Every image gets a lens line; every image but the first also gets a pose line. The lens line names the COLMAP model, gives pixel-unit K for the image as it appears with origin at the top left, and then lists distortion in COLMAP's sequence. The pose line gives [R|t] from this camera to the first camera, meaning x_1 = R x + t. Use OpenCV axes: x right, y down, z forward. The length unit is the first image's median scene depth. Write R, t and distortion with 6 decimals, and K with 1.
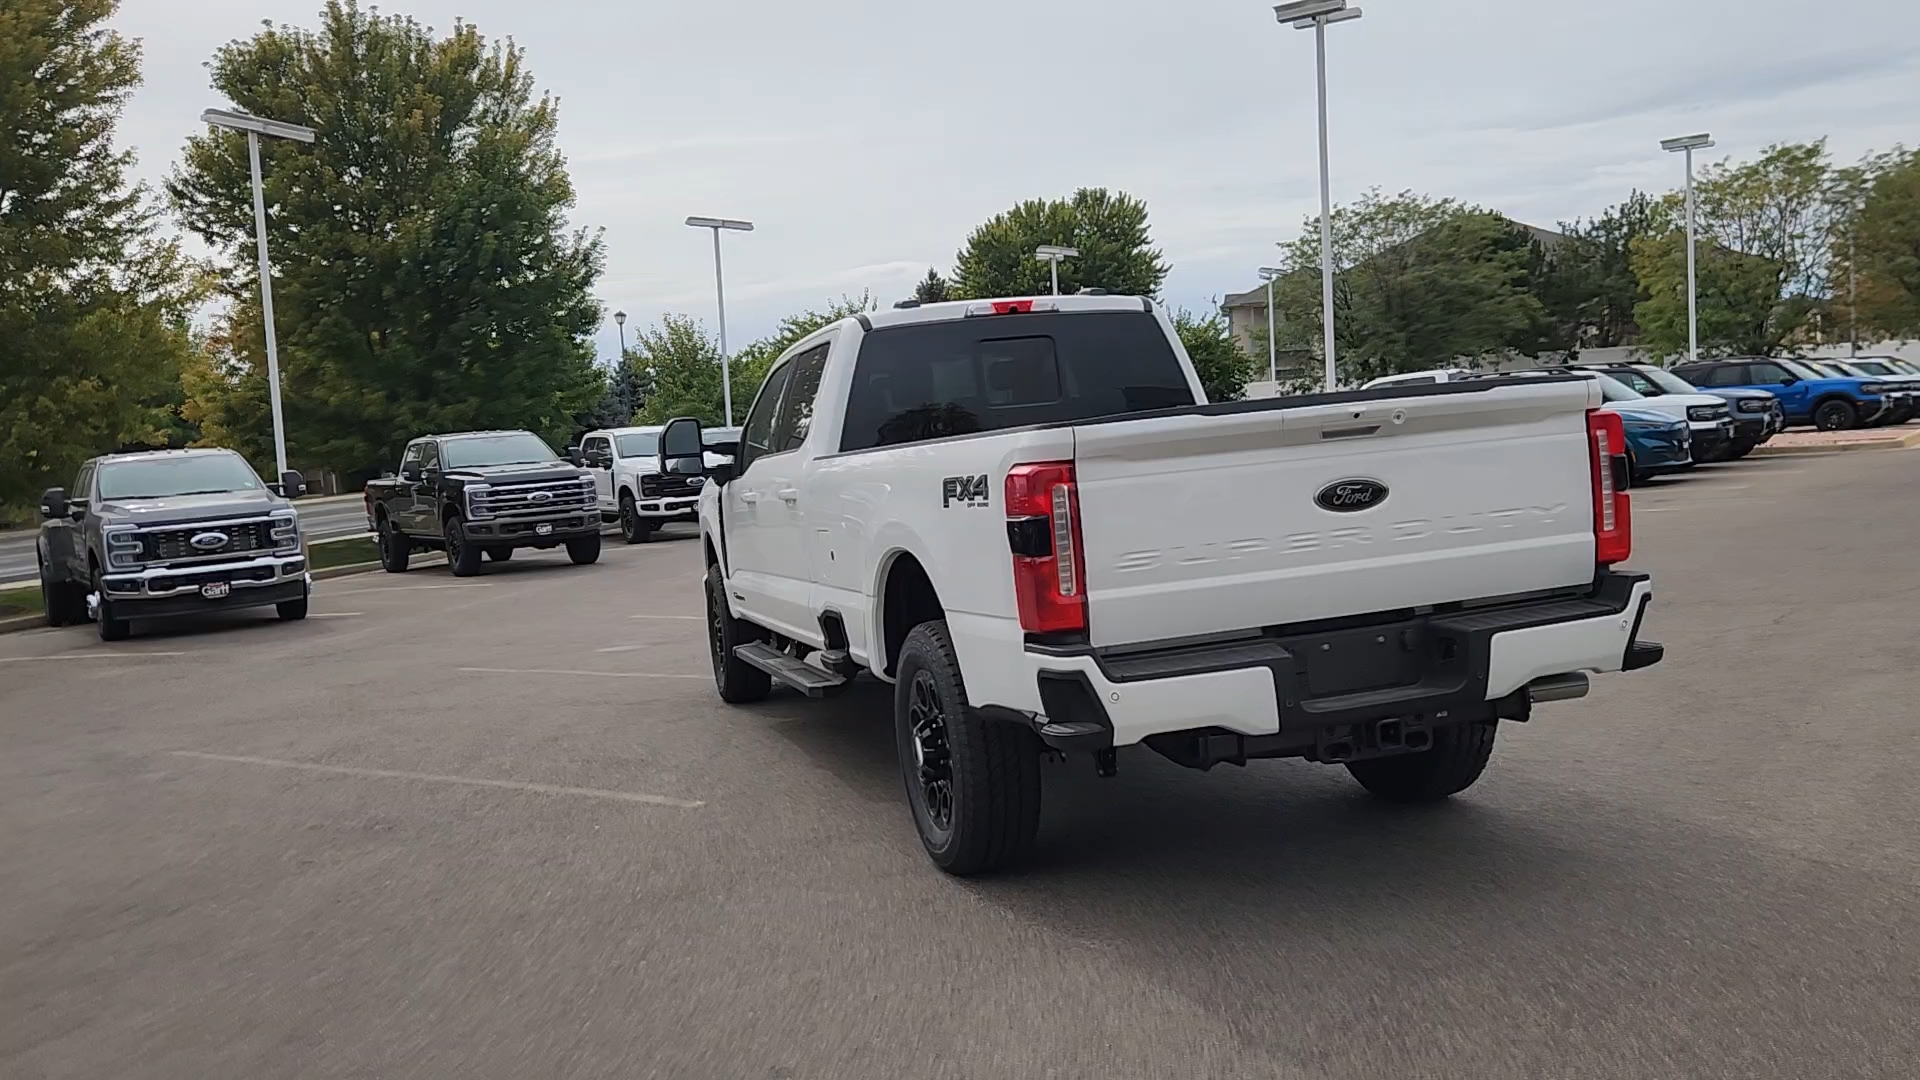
lens RADIAL K [[1619.8, 0, 949.6], [0, 1619.8, 546.2], [0, 0, 1]] dist [0.031996, -0.012173]
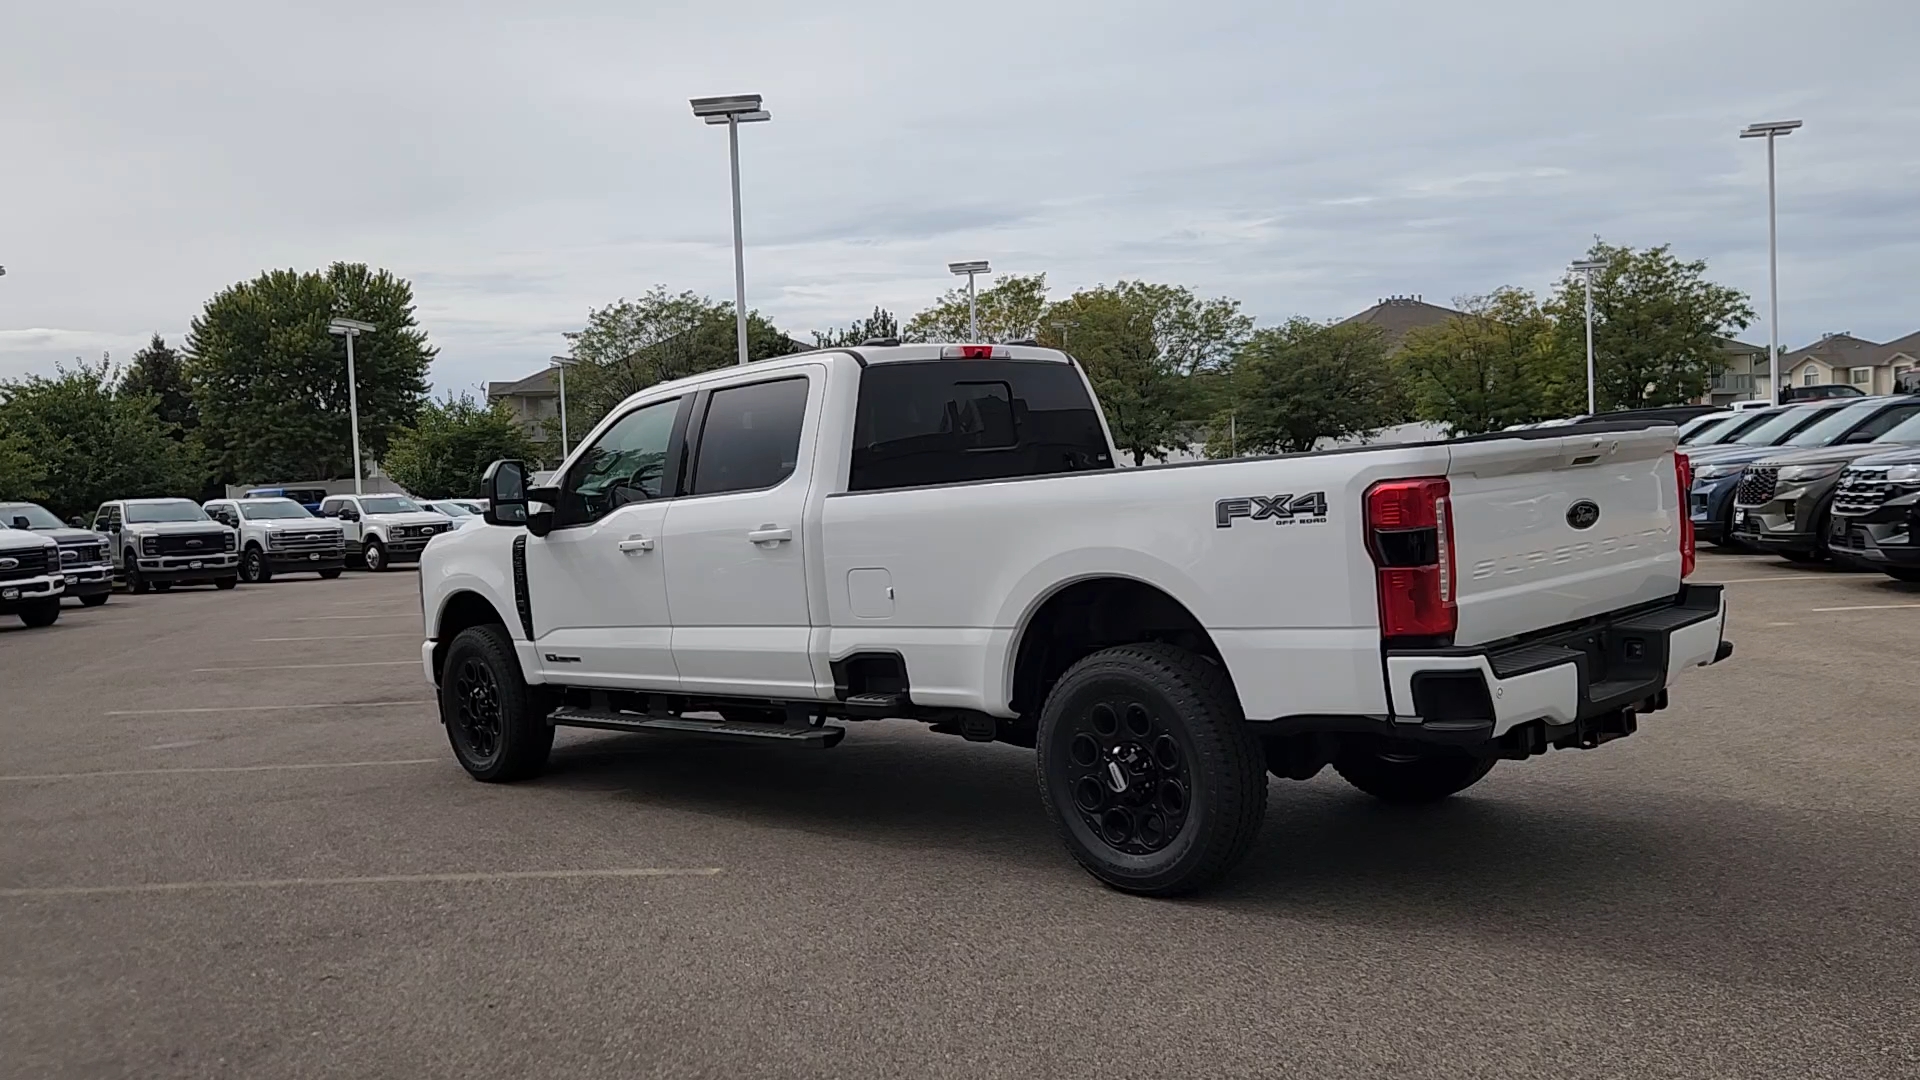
lens RADIAL K [[1619.8, 0, 949.6], [0, 1619.8, 546.2], [0, 0, 1]] dist [0.031996, -0.012173]
pose [[0.890443, 0.003538, 0.455081, -0.107828], [0.022934, 0.998350, -0.052636, 0.006570], [-0.454517, 0.057306, 0.888893, 0.028090]]
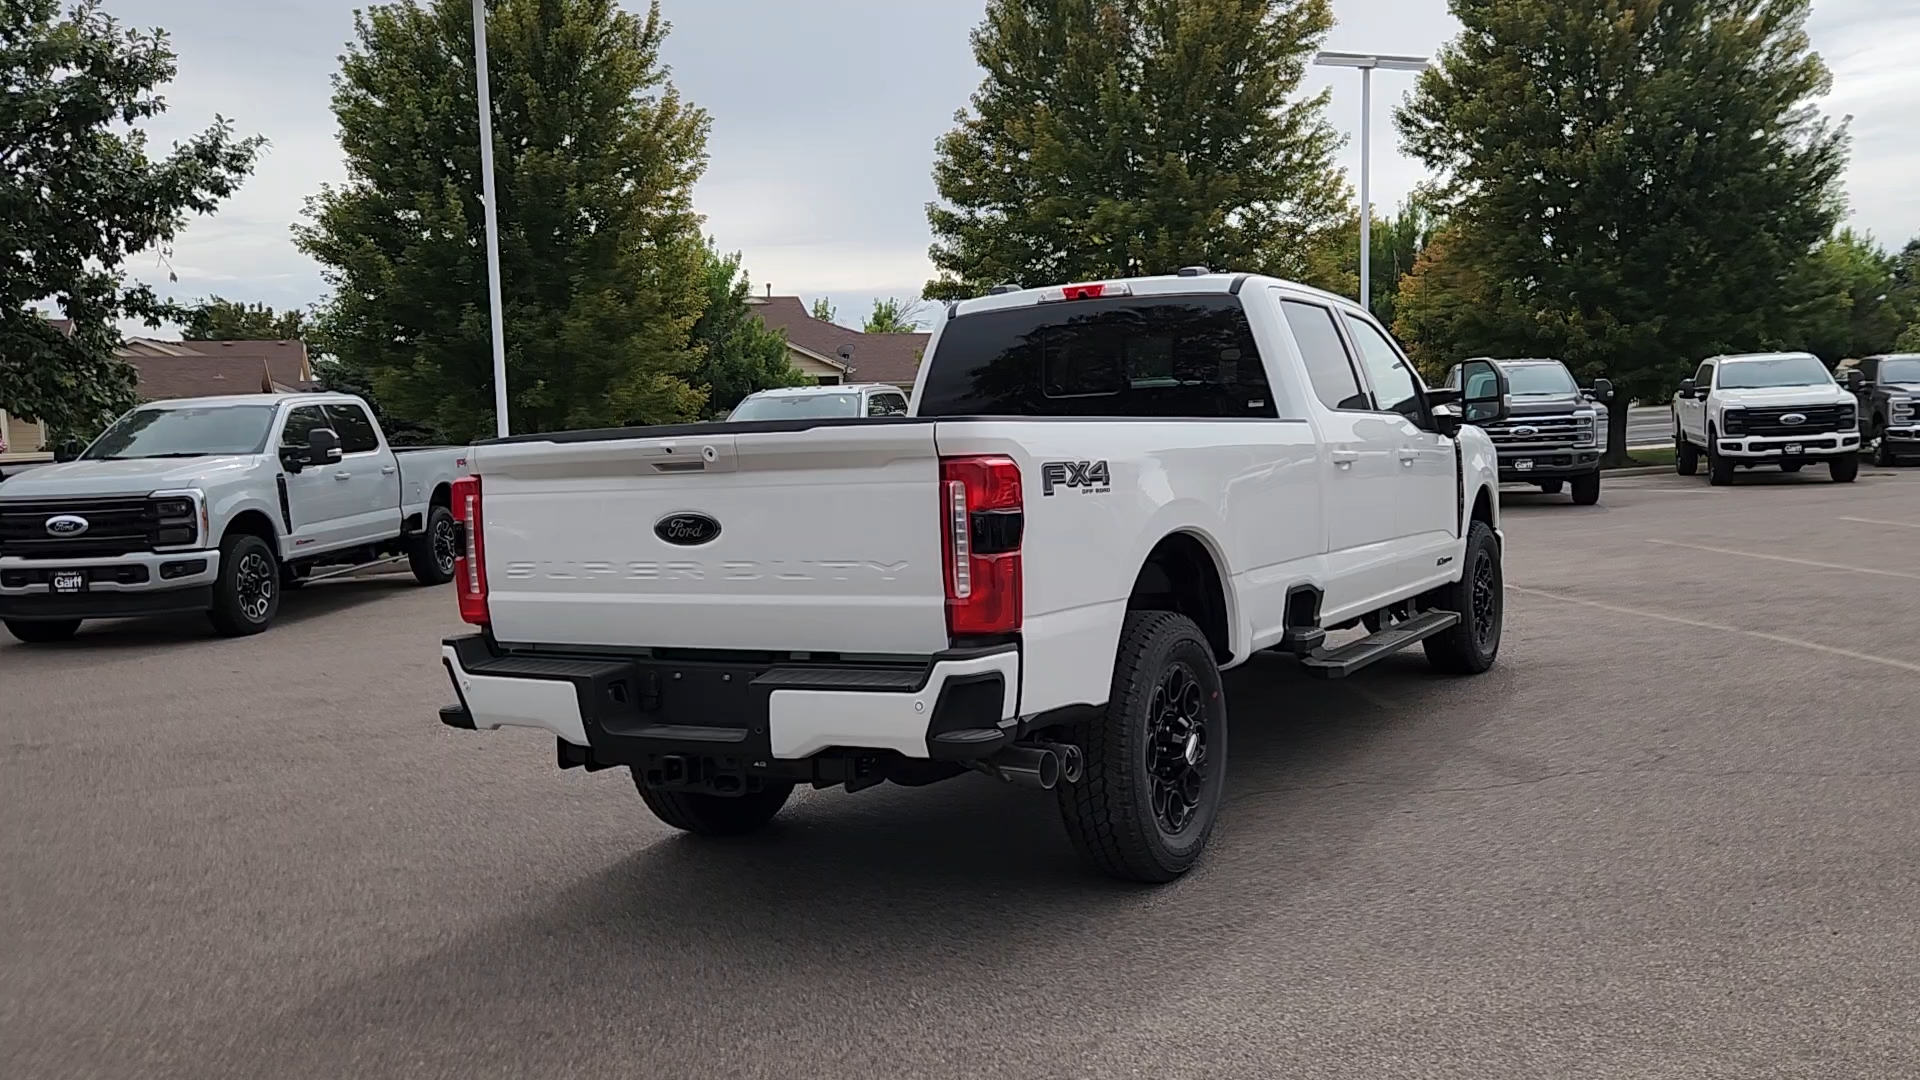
lens RADIAL K [[1626.7, 0, 938.2], [0, 1626.7, 543.2], [0, 0, 1]] dist [0.038723, -0.045865]
pose [[0.684280, 0.103931, -0.721775, 0.170804], [-0.063221, 0.994520, 0.083267, -0.018392], [0.726474, -0.011346, 0.687101, 0.067041]]
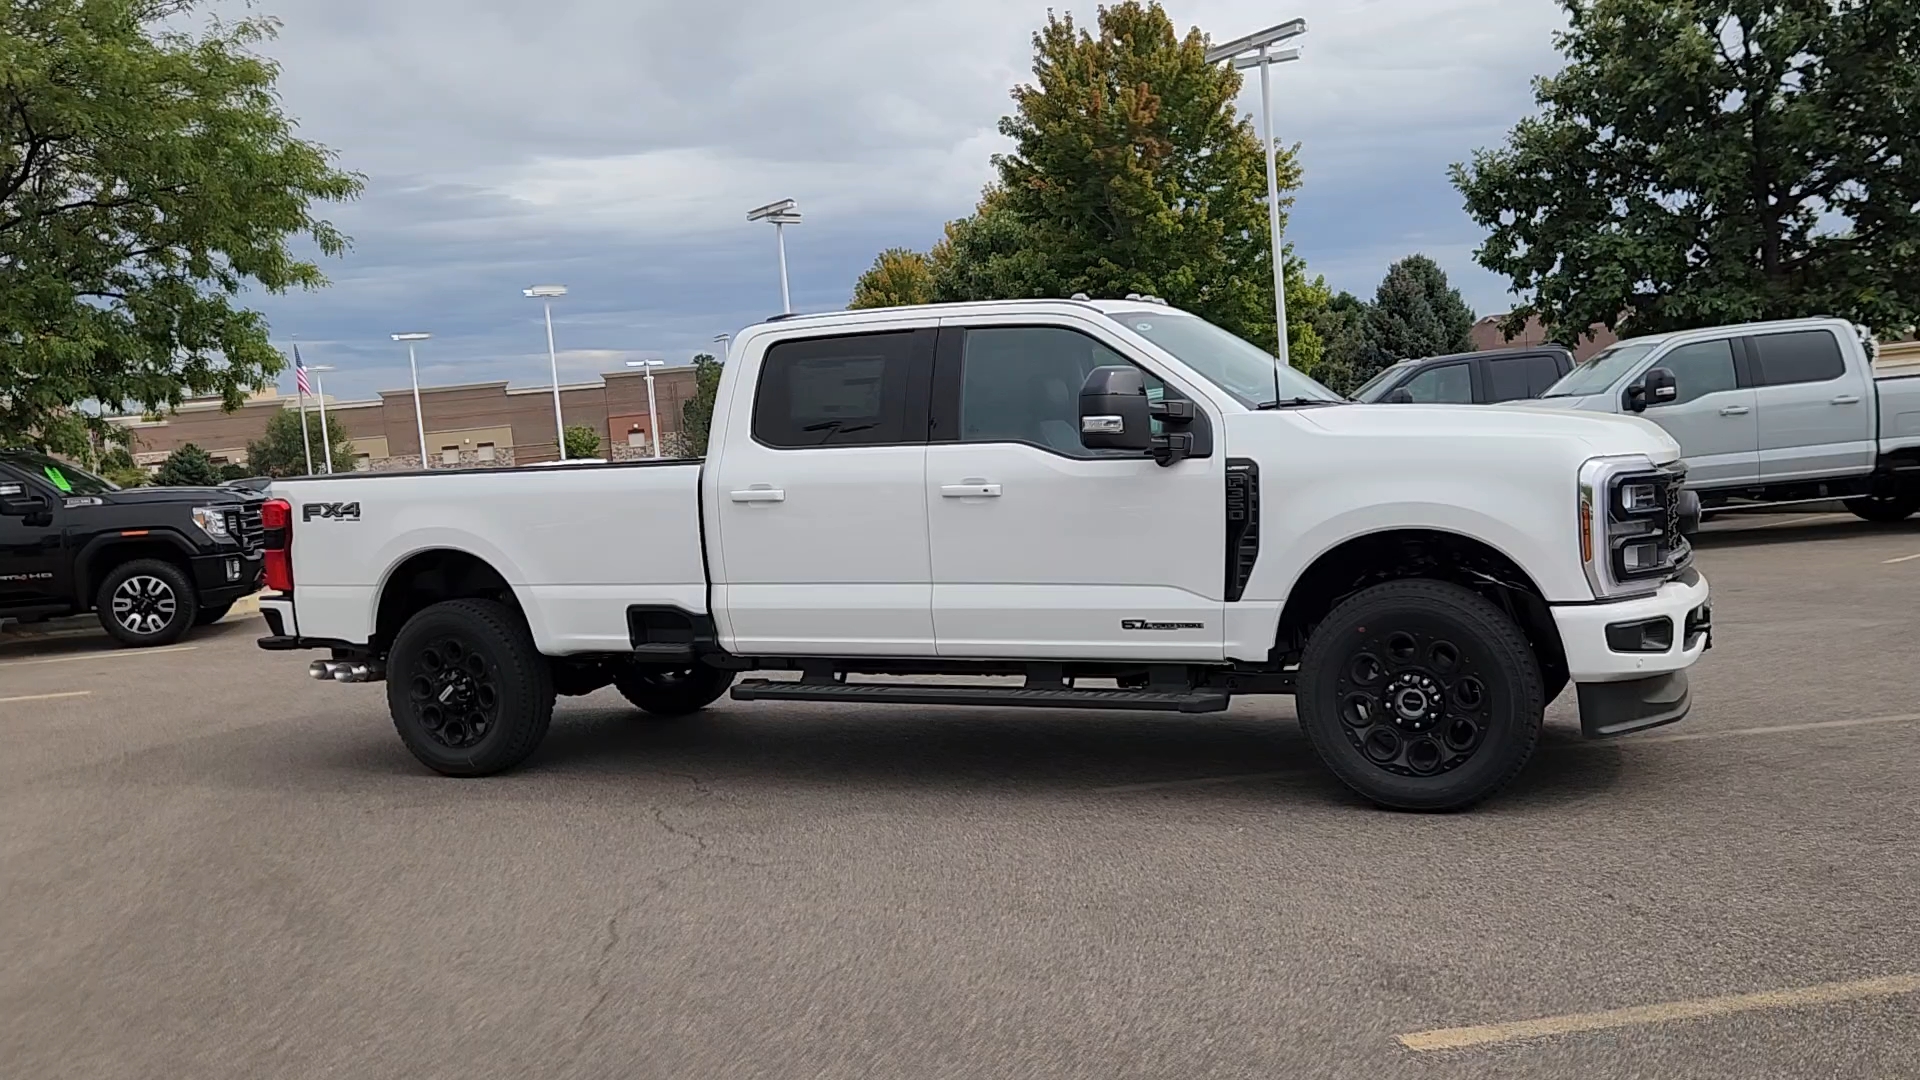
lens RADIAL K [[1627.9, 0, 944.2], [0, 1627.9, 543.2], [0, 0, 1]] dist [0.029880, -0.013970]
pose [[-0.662585, 0.171283, -0.729138, 0.201094], [0.072013, 0.983559, 0.165610, -0.046403], [0.745516, 0.057223, -0.664026, 0.456461]]
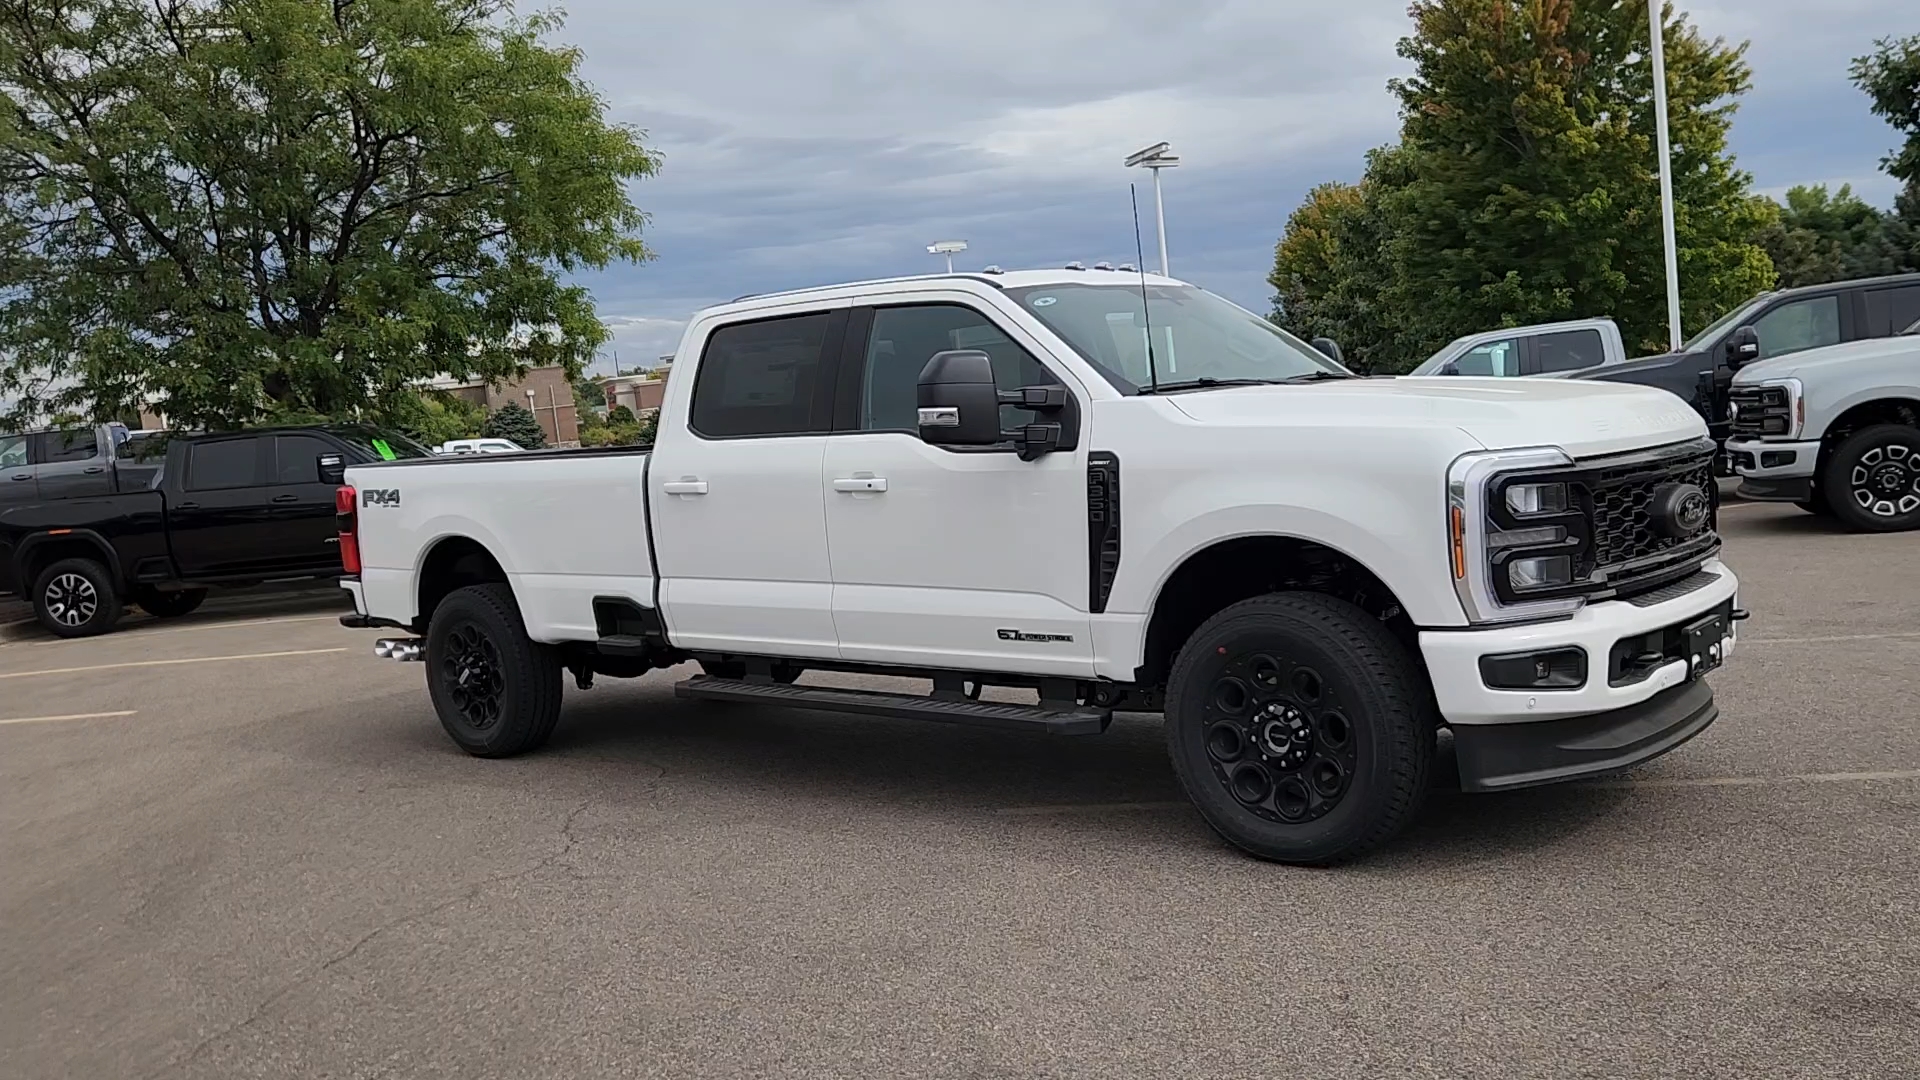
lens RADIAL K [[1627.9, 0, 944.2], [0, 1627.9, 543.2], [0, 0, 1]] dist [0.029880, -0.013970]
pose [[-0.839225, 0.190995, -0.509139, 0.130212], [0.118222, 0.977977, 0.172003, -0.043307], [0.530778, 0.084158, -0.843322, 0.493155]]
